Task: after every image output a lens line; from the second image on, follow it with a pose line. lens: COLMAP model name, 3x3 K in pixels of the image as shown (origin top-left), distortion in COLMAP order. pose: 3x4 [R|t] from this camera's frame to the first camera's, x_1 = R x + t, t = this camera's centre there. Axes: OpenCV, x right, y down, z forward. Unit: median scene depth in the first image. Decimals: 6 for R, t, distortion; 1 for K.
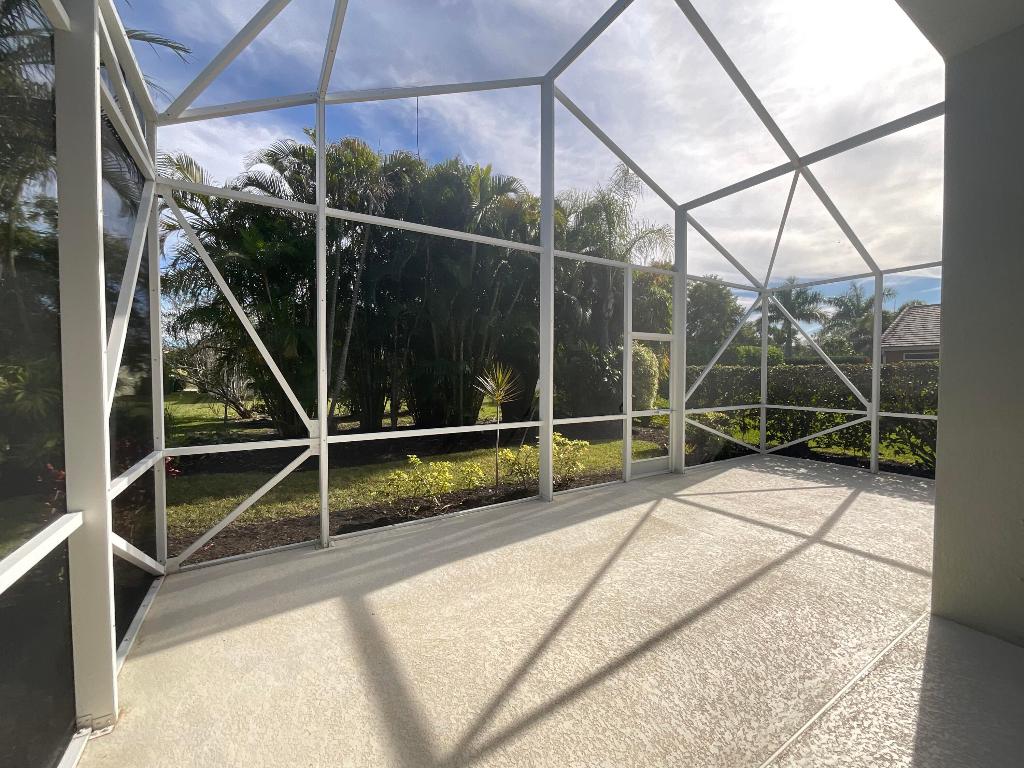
lens RADIAL K [[419.4, 0, 511.8], [0, 419.4, 384.8], [0, 0, 1]] dist [0.001751, 0.000111]
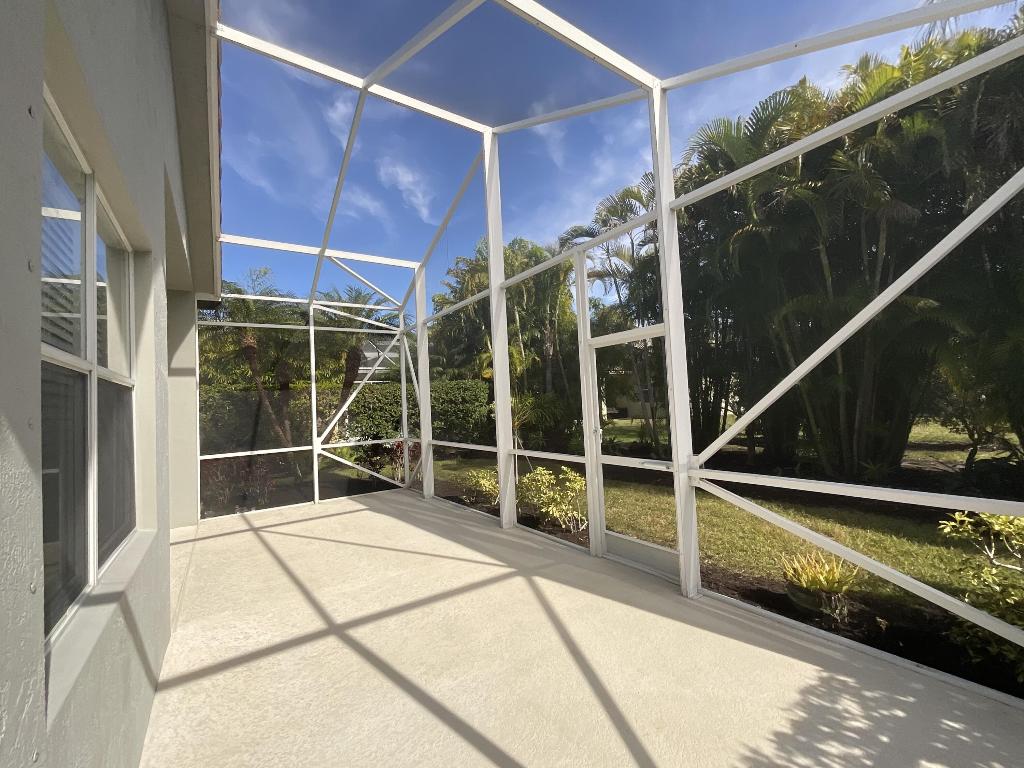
lens RADIAL K [[419.4, 0, 511.8], [0, 419.4, 384.8], [0, 0, 1]] dist [0.001751, 0.000111]
pose [[0.058350, -0.046863, -0.997196, 1.168383], [0.017281, 0.998795, -0.045927, -0.030596], [0.998147, -0.014552, 0.059089, 0.980162]]
